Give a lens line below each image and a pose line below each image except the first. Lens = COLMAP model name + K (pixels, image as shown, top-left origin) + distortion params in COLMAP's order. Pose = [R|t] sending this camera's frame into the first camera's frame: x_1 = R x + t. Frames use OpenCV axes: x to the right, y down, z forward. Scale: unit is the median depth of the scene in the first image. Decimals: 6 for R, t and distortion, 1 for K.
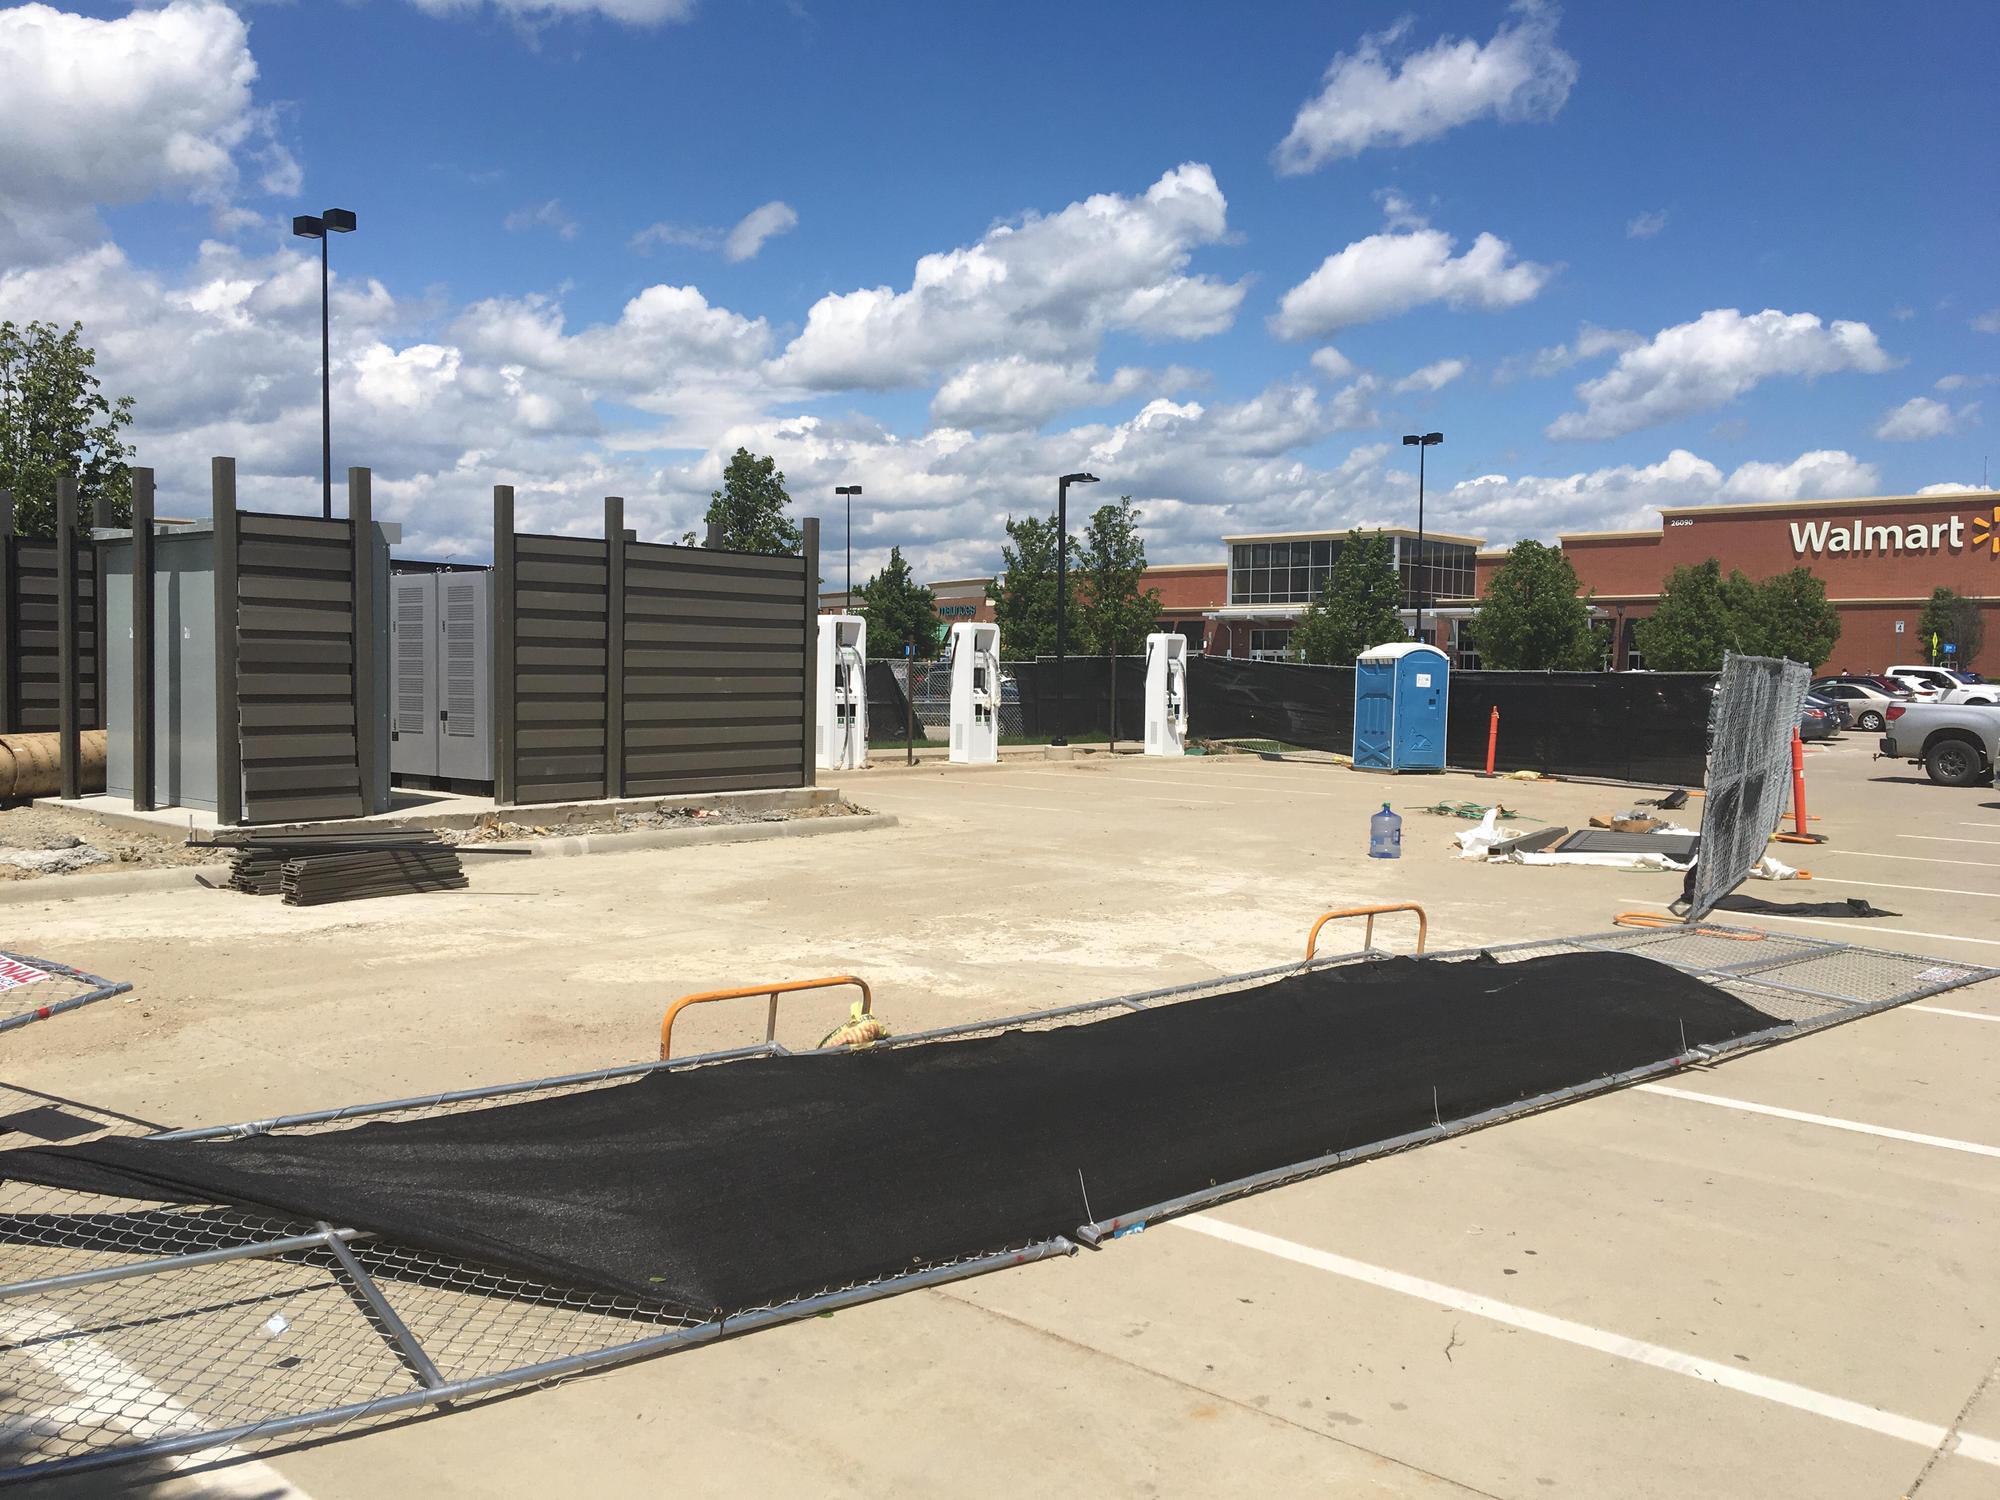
lens RADIAL K [[1568.6, 0, 1005.5], [0, 1568.6, 747.1], [0, 0, 1]] dist [0.013637, 0.002027]
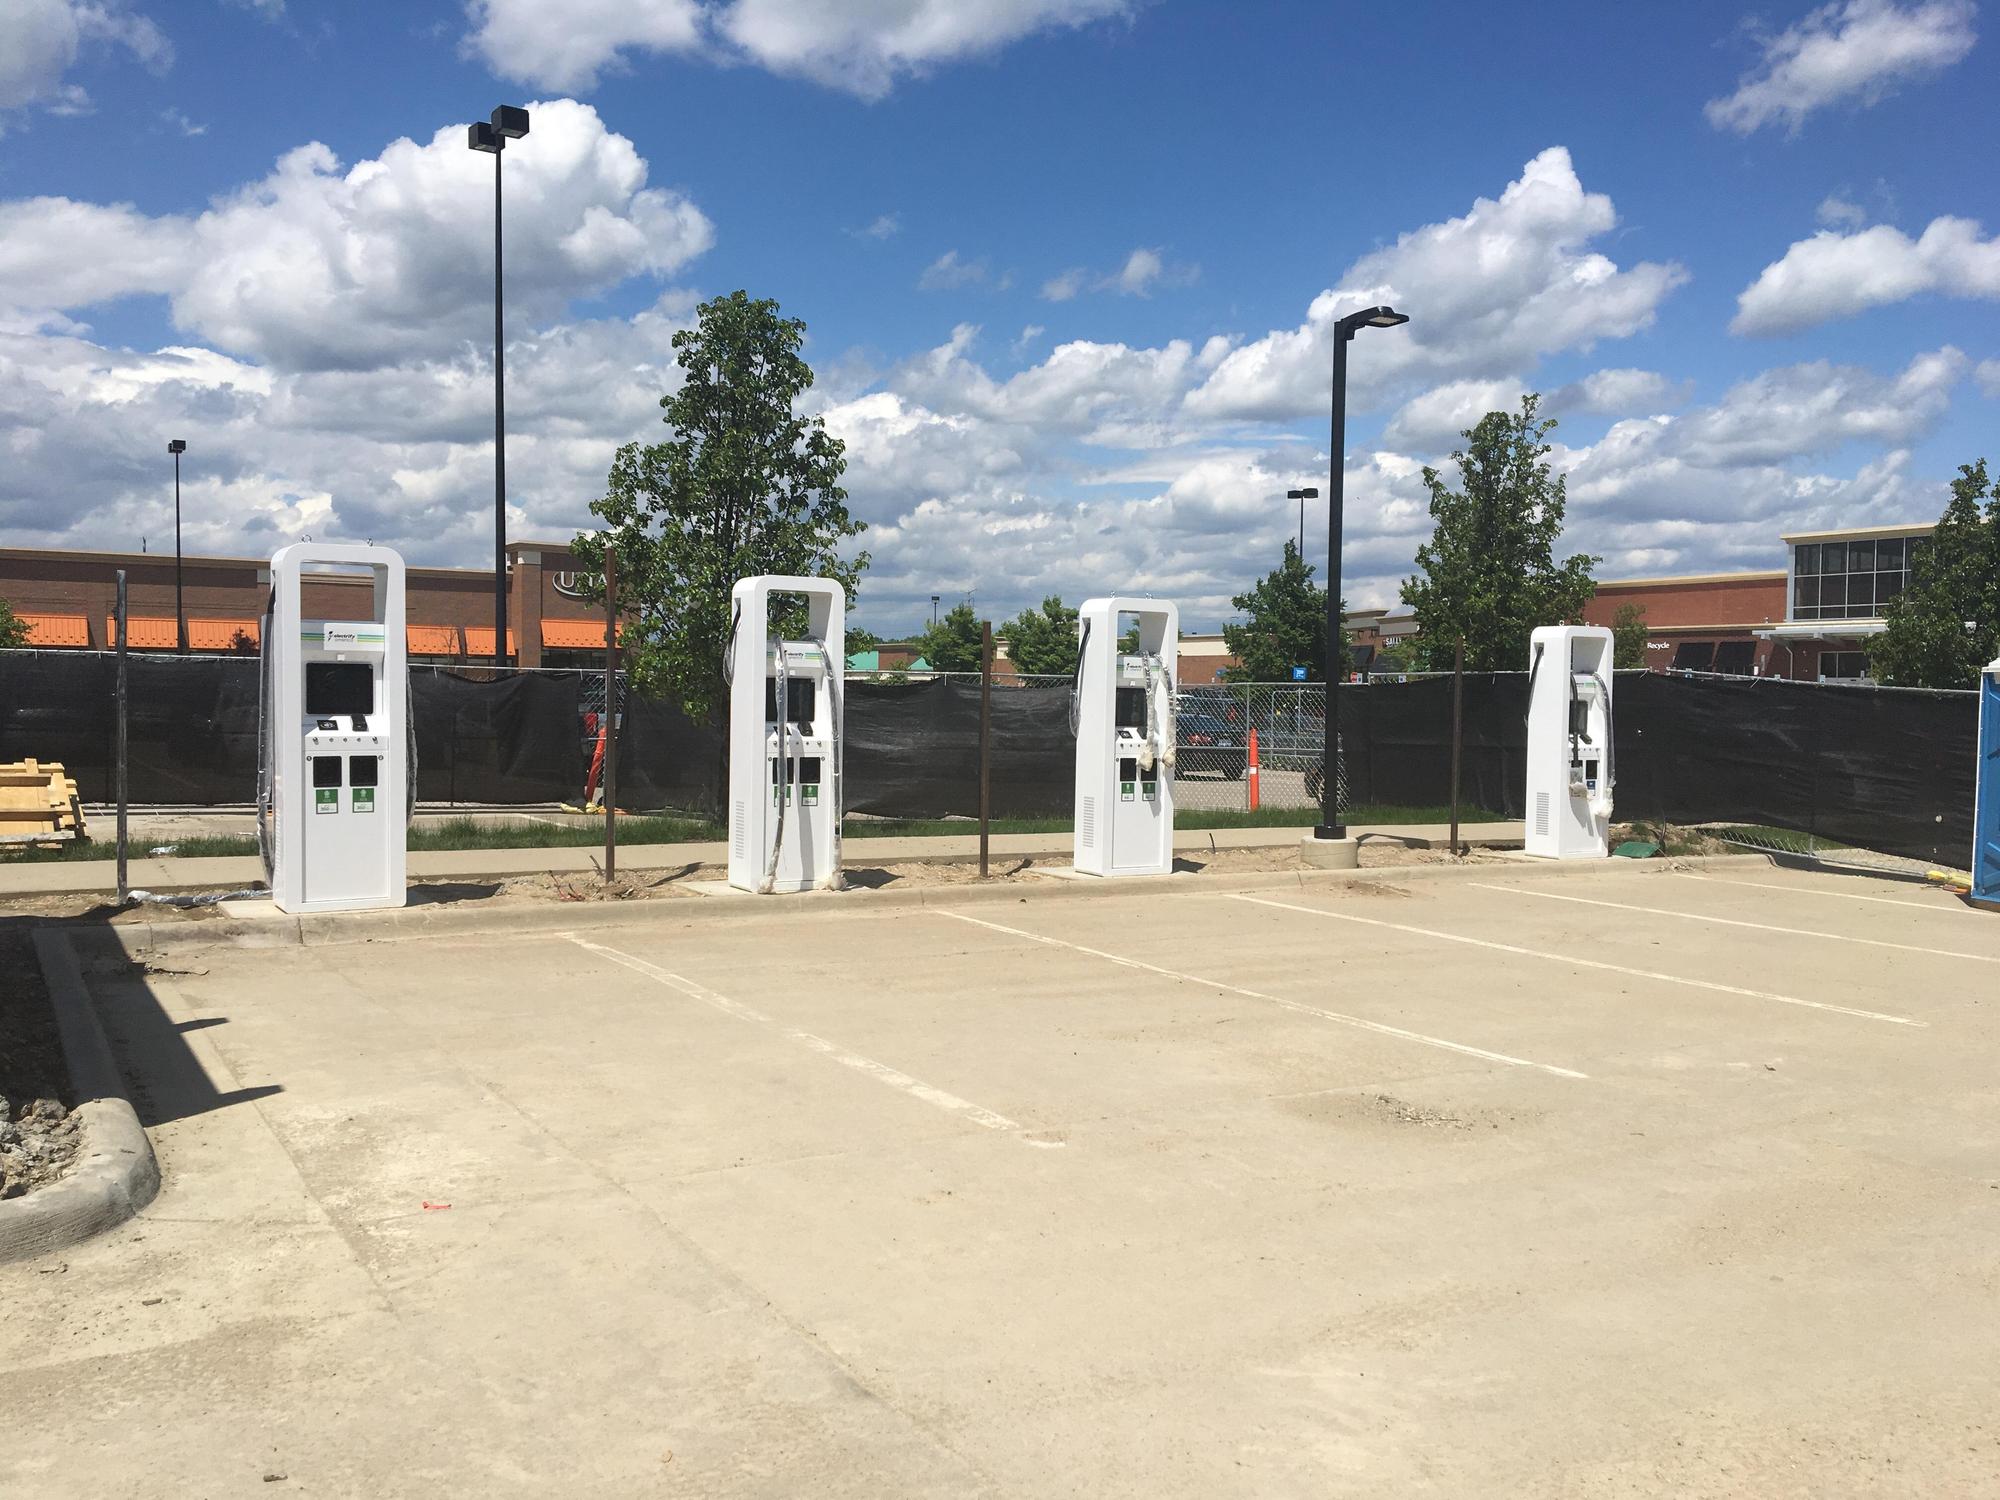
lens RADIAL K [[1613.4, 0, 989.0], [0, 1613.4, 750.3], [0, 0, 1]] dist [0.004392, -0.030859]
pose [[0.946946, 0.014072, -0.321083, 0.090825], [-0.020283, 0.999666, -0.016006, -0.017837], [0.320751, 0.021669, 0.946916, 0.420465]]
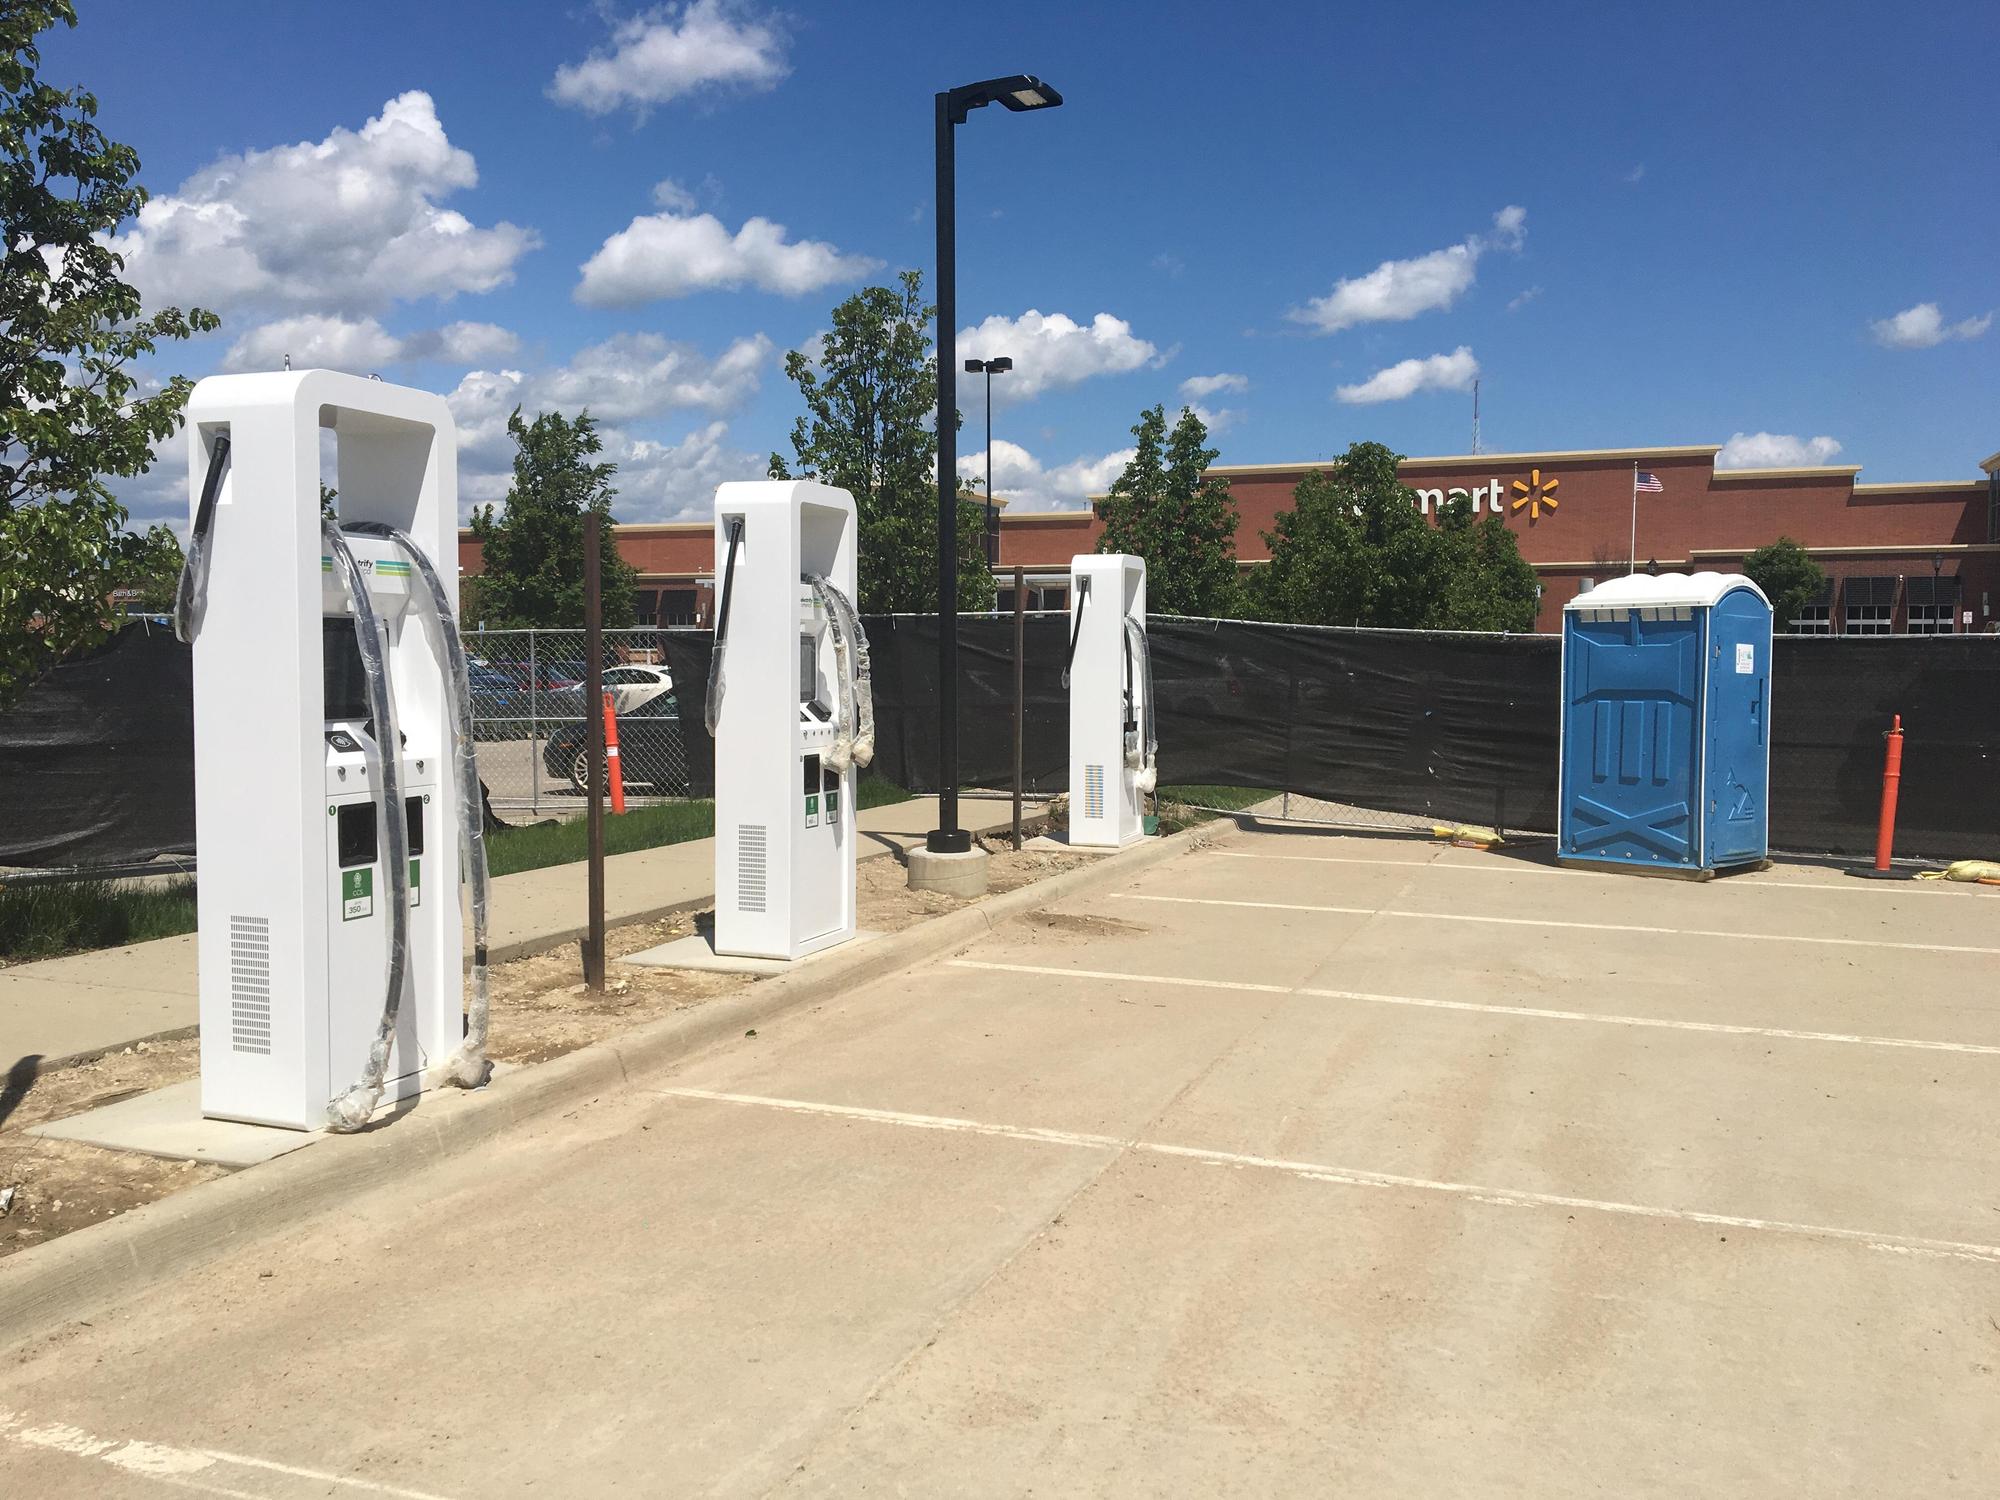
lens RADIAL K [[1613.4, 0, 940.2], [0, 1613.4, 745.7], [0, 0, 1]] dist [0.004392, -0.030859]
pose [[0.949630, -0.028473, 0.312078, -0.075704], [0.025230, 0.999578, 0.014425, -0.028001], [-0.312357, -0.005825, 0.949947, 0.597619]]
